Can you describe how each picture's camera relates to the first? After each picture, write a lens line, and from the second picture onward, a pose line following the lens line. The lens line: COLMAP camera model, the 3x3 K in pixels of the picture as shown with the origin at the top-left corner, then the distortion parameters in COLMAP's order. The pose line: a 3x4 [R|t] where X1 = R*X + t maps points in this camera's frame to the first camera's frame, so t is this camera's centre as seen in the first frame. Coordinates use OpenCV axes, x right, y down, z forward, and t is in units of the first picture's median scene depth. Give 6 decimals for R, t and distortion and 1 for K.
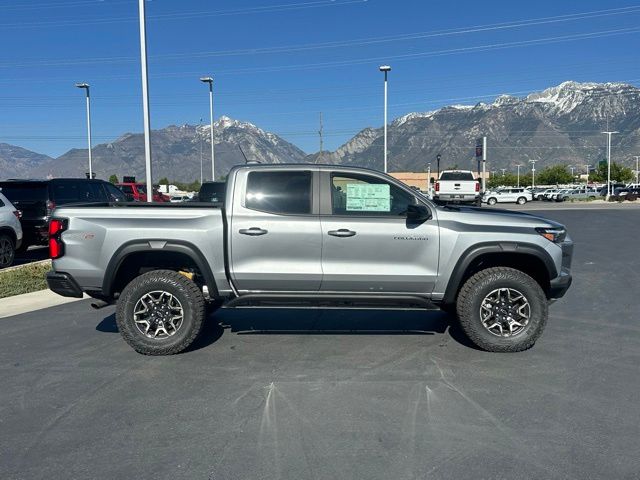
lens RADIAL K [[638.3, 0, 313.8], [0, 638.3, 245.5], [0, 0, 1]] dist [0.053544, 0.000000]
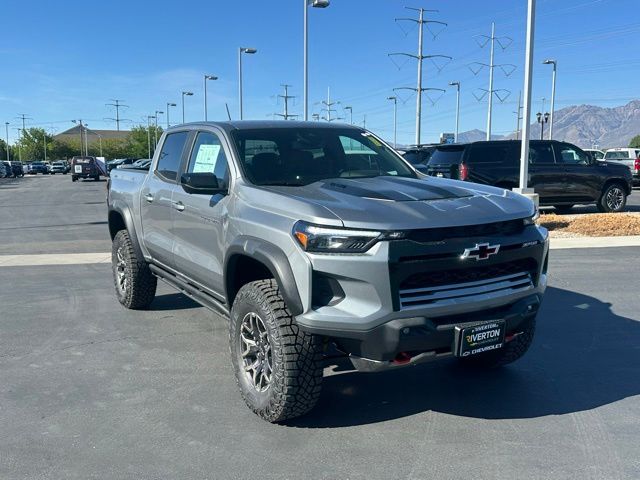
lens RADIAL K [[638.3, 0, 317.5], [0, 638.3, 240.1], [0, 0, 1]] dist [0.053544, 0.000000]
pose [[0.502464, 0.115373, -0.856866, 0.834643], [-0.069455, 0.993240, 0.093006, -0.063975], [0.861804, 0.012782, 0.507081, 0.728273]]
